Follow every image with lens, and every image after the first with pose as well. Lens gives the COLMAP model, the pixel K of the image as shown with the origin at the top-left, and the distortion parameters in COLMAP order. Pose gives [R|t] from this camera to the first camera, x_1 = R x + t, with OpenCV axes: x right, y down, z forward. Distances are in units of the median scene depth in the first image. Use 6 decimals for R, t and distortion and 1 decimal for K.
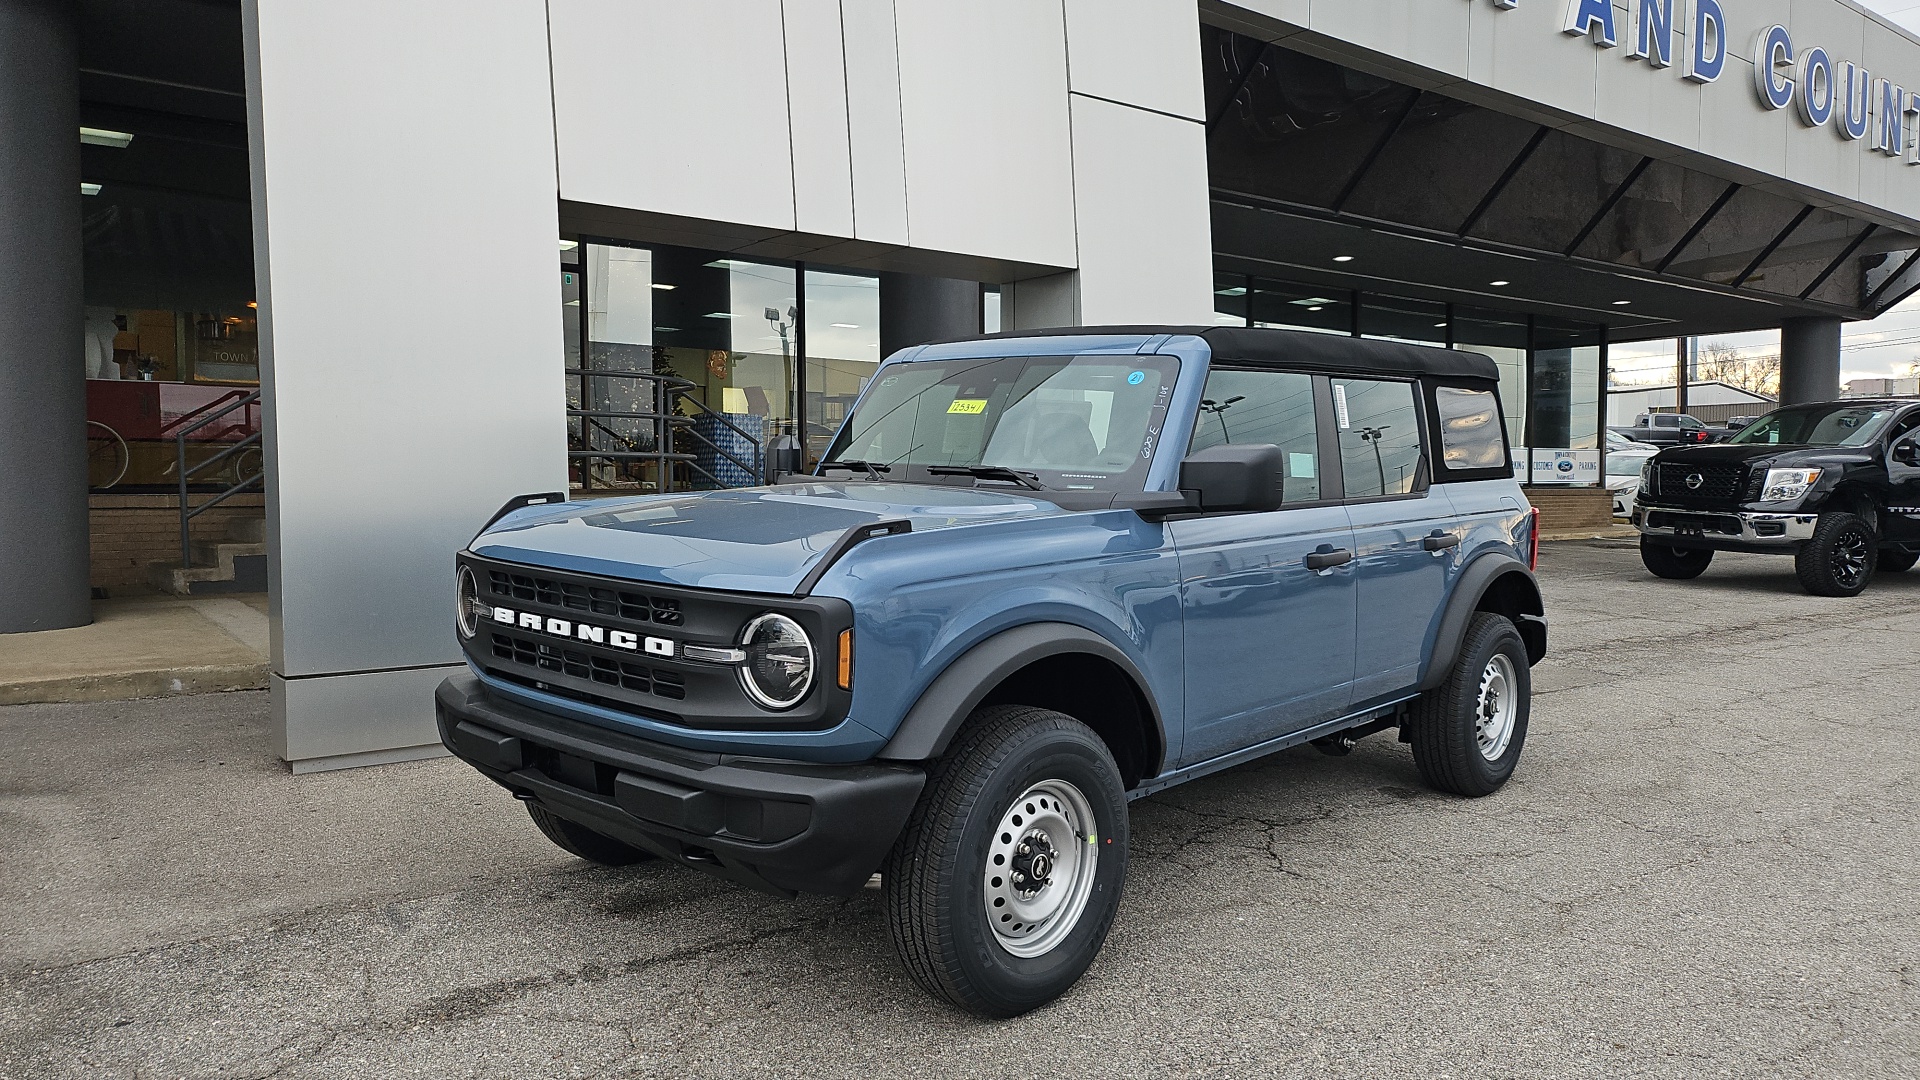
lens RADIAL K [[1359.3, 0, 960.0], [0, 1359.3, 540.0], [0, 0, 1]] dist [0.071999, -0.070779]
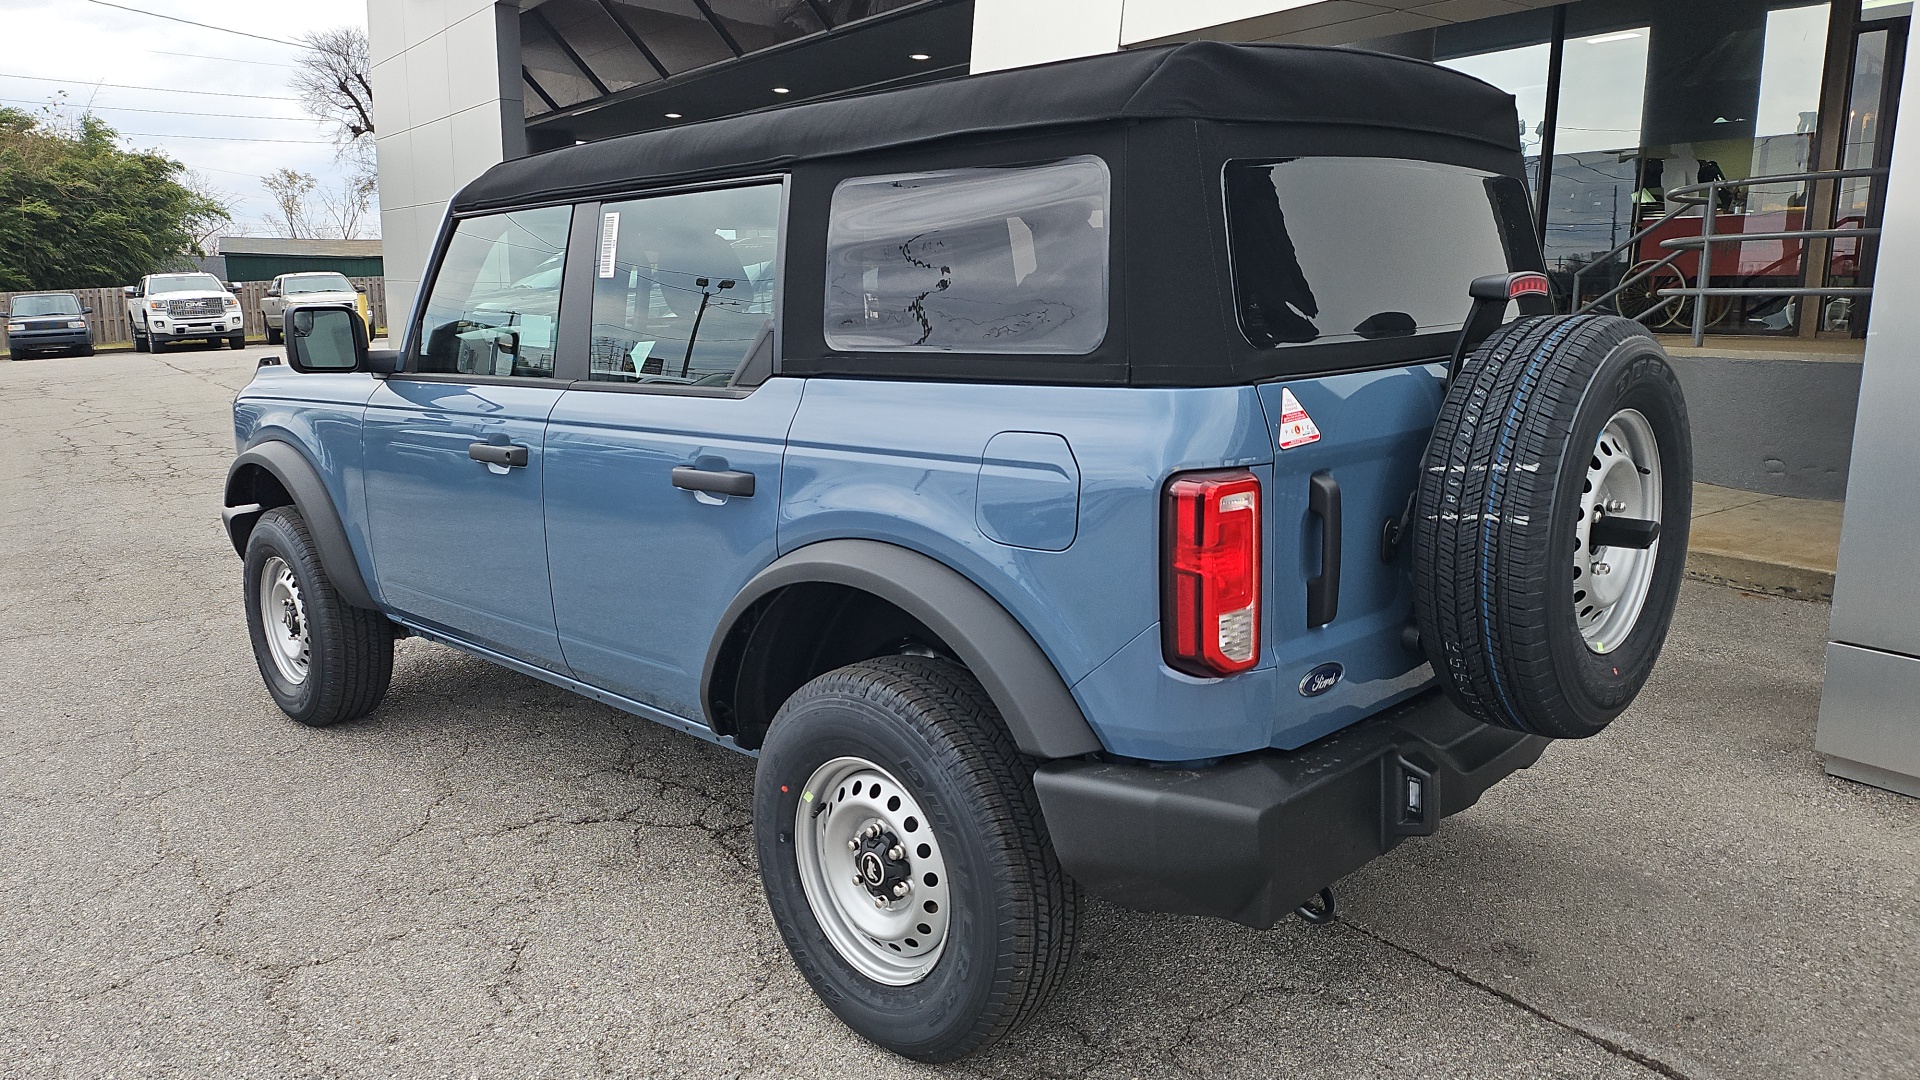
lens RADIAL K [[1359.3, 0, 967.5], [0, 1359.3, 512.5], [0, 0, 1]] dist [0.071741, -0.070851]
pose [[-0.045844, 0.159294, -0.986166, 0.861818], [-0.057445, 0.985150, 0.161800, -0.078285], [0.997296, 0.064068, -0.036013, 1.088399]]
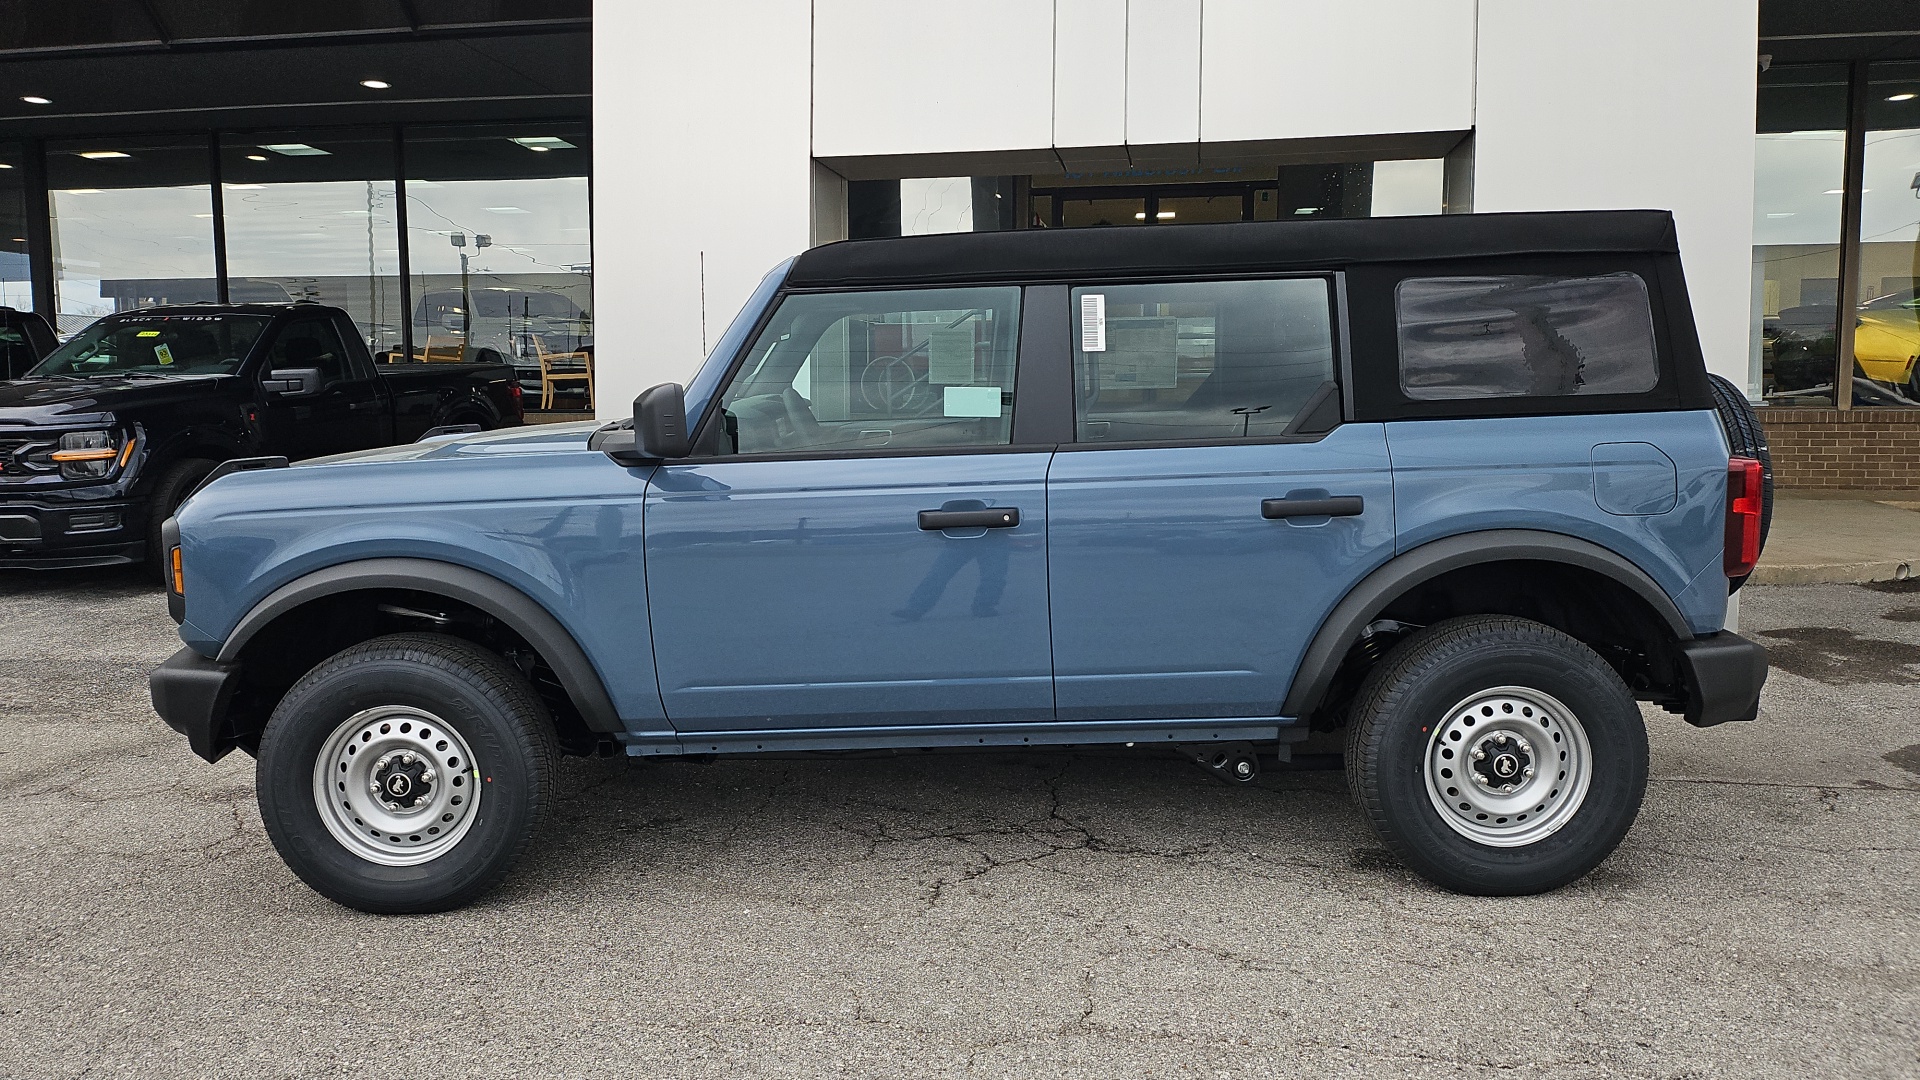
lens RADIAL K [[1359.3, 0, 967.5], [0, 1359.3, 512.5], [0, 0, 1]] dist [0.071741, -0.070851]
pose [[0.662922, 0.061140, -0.746188, 0.728606], [-0.027579, 0.997978, 0.057270, -0.029984], [0.748180, -0.017387, 0.663268, 0.395523]]
